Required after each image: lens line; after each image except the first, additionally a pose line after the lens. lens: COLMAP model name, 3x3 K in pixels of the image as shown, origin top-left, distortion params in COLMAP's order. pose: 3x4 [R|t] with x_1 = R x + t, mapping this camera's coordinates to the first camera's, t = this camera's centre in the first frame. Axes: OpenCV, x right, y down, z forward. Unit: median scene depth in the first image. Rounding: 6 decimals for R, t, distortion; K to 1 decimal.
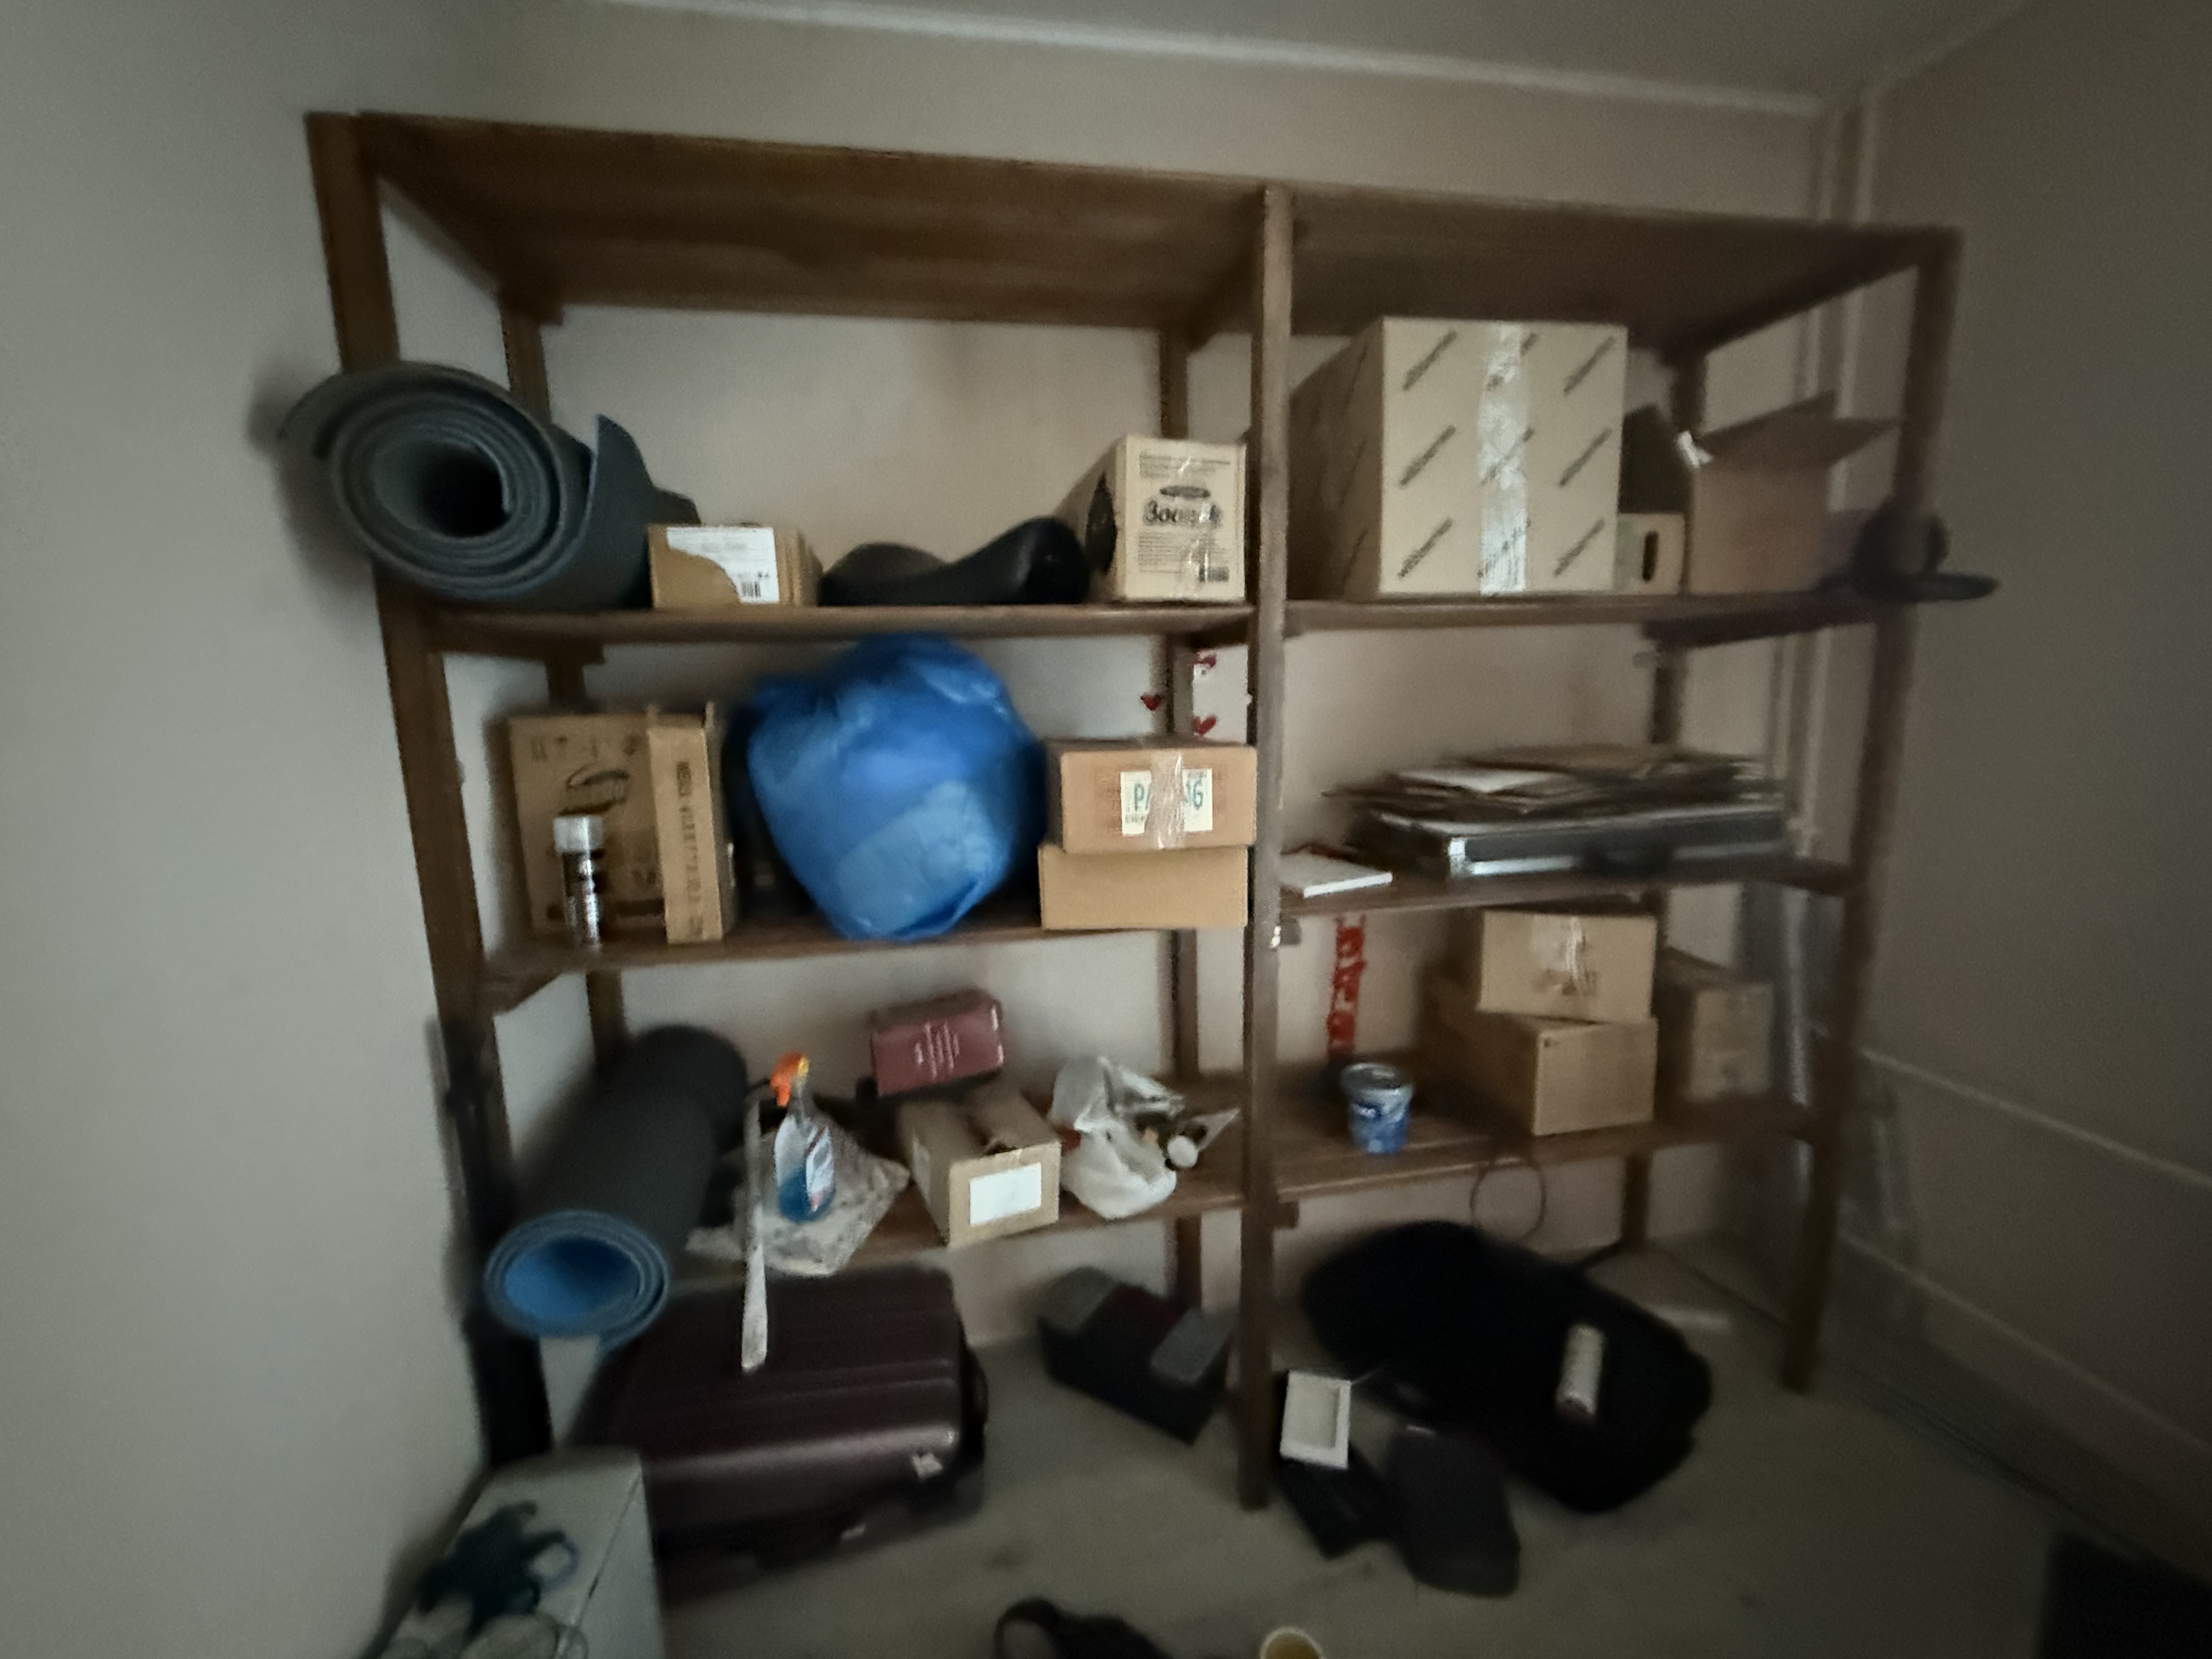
lens RADIAL K [[873.1, 0, 1106.0], [0, 873.1, 829.5], [0, 0, 1]] dist [0.000766, 0.000395]
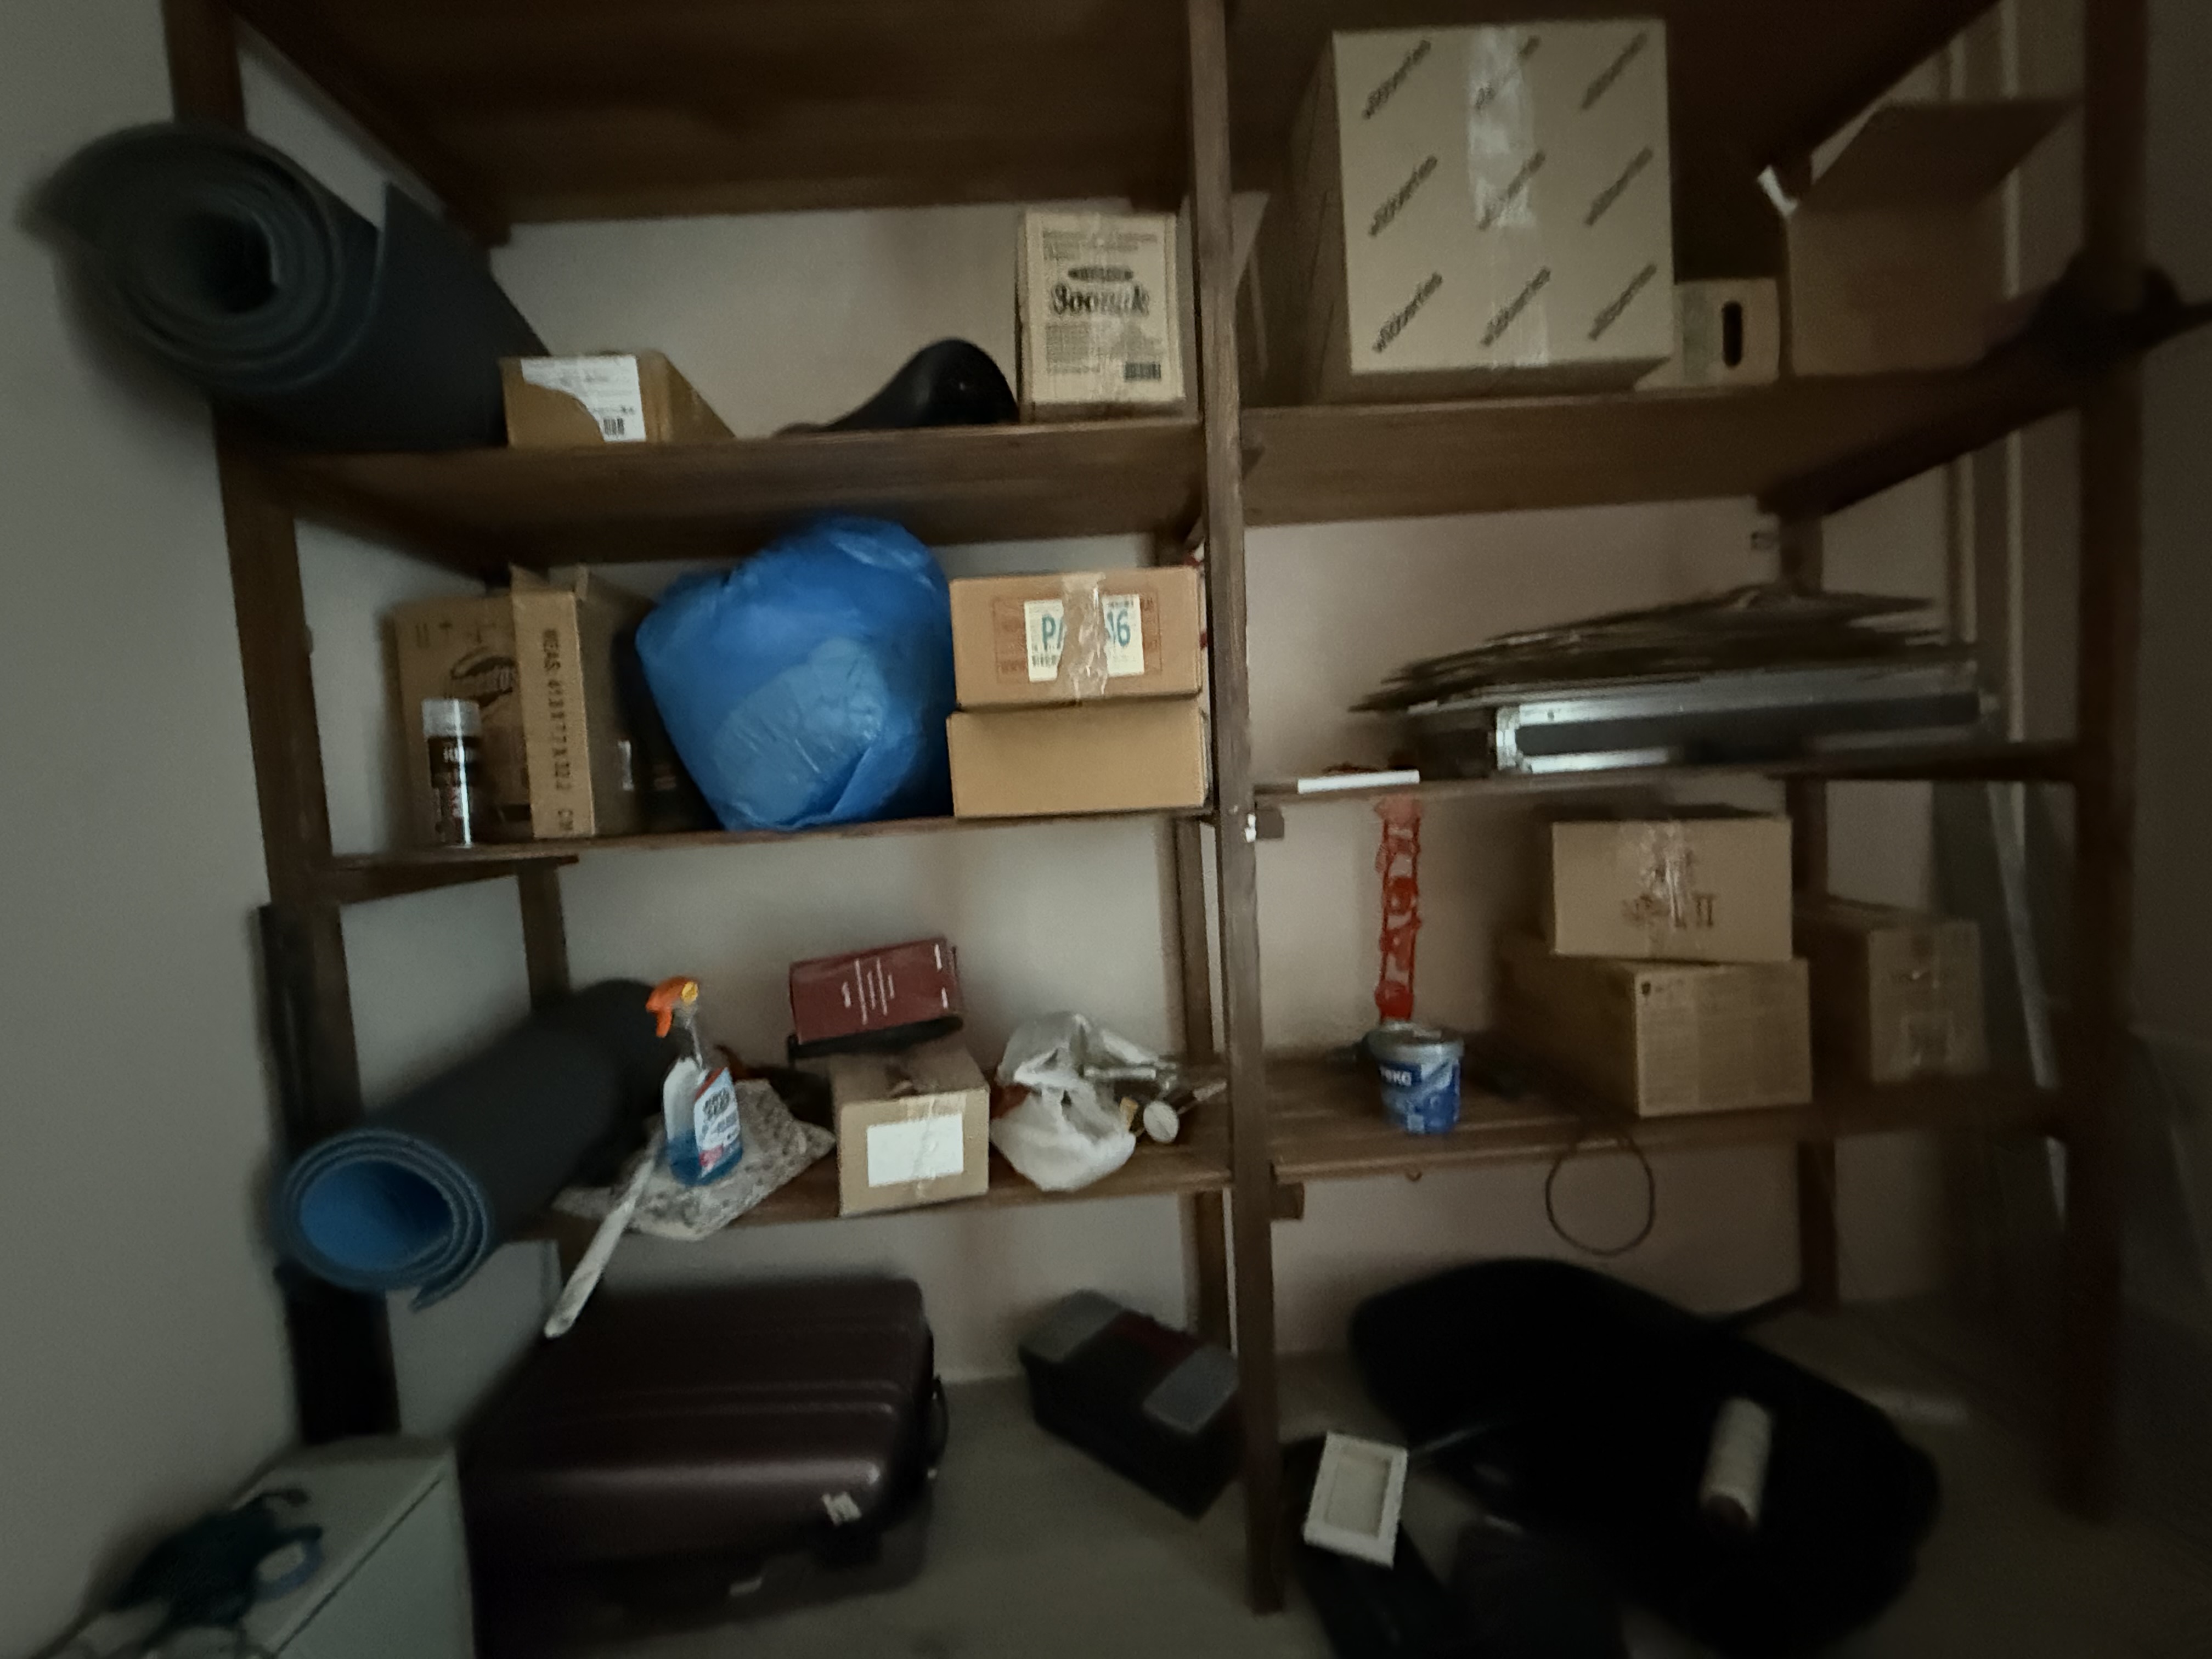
lens RADIAL K [[873.1, 0, 1106.0], [0, 873.1, 829.5], [0, 0, 1]] dist [0.000766, 0.000395]
pose [[0.989118, -0.028253, -0.144388, 0.171503], [0.015503, 0.995940, -0.088680, 0.183977], [0.146307, 0.085476, 0.985539, 0.192932]]
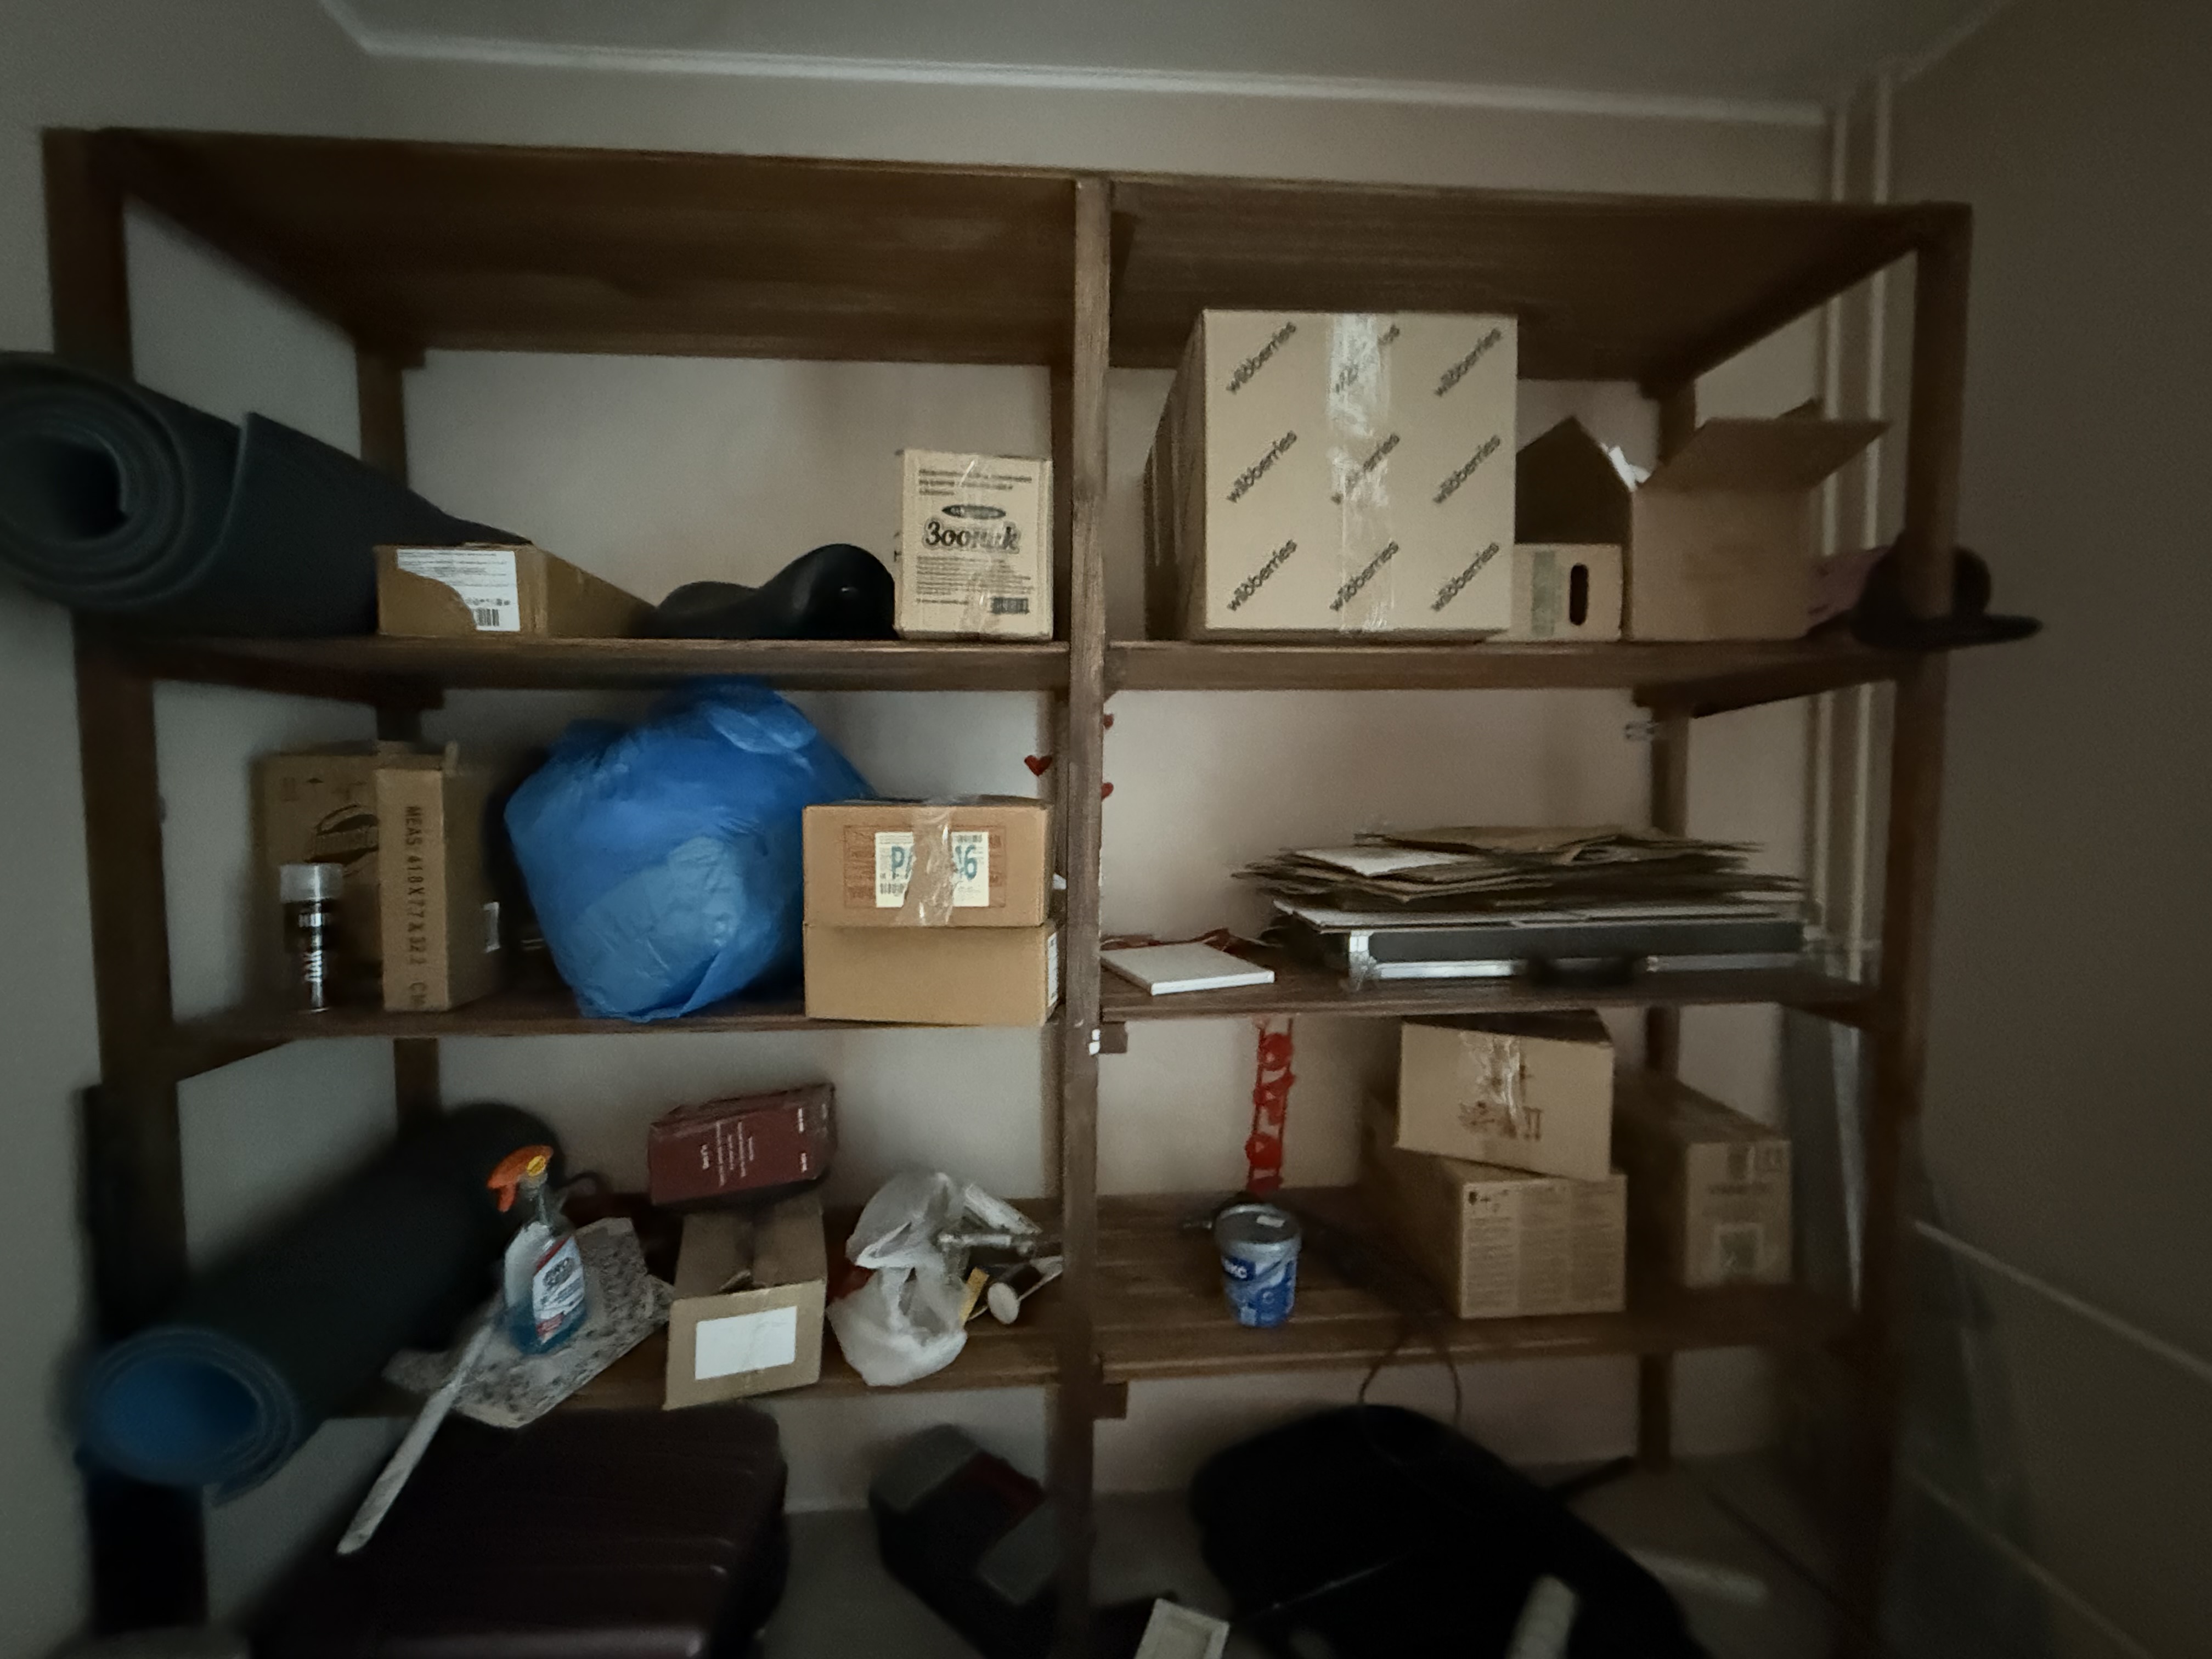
lens RADIAL K [[873.1, 0, 1106.0], [0, 873.1, 829.5], [0, 0, 1]] dist [0.000766, 0.000395]
pose [[0.993595, 0.029705, -0.109023, 0.276022], [-0.040366, 0.994473, -0.096927, 0.003836], [0.105541, 0.100707, 0.989302, 0.164841]]
